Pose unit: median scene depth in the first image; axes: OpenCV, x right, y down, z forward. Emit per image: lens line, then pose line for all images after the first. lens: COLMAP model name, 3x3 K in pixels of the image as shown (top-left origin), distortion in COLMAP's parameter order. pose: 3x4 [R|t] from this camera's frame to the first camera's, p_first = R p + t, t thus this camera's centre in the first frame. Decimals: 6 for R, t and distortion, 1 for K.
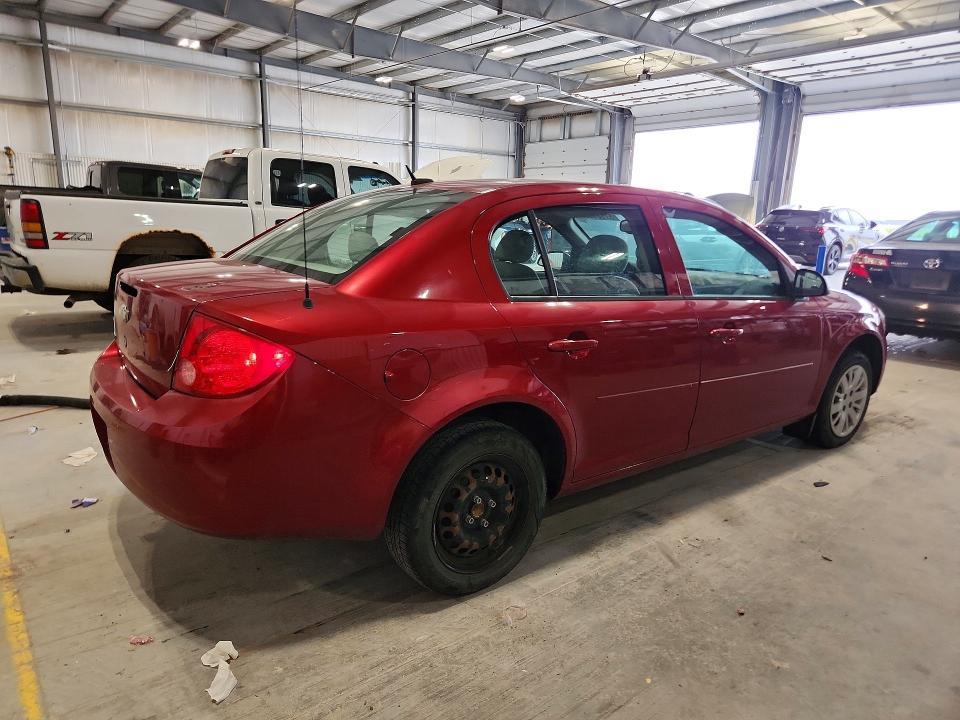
lens RADIAL K [[641.6, 0, 478.1], [0, 641.6, 359.5], [0, 0, 1]] dist [0.035449, -0.003516]
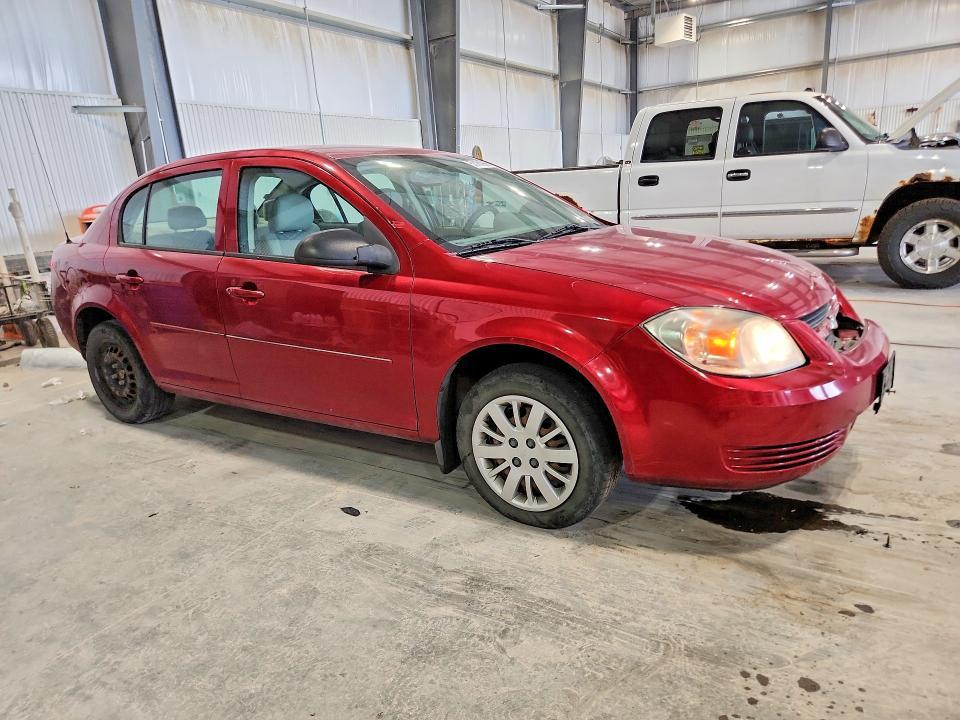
lens RADIAL K [[641.6, 0, 478.2], [0, 641.6, 365.5], [0, 0, 1]] dist [0.035449, -0.003516]
pose [[0.341819, 0.205066, -0.917119, 0.633211], [-0.134293, 0.976545, 0.168302, -0.065343], [0.930121, 0.065634, 0.361340, 0.431424]]
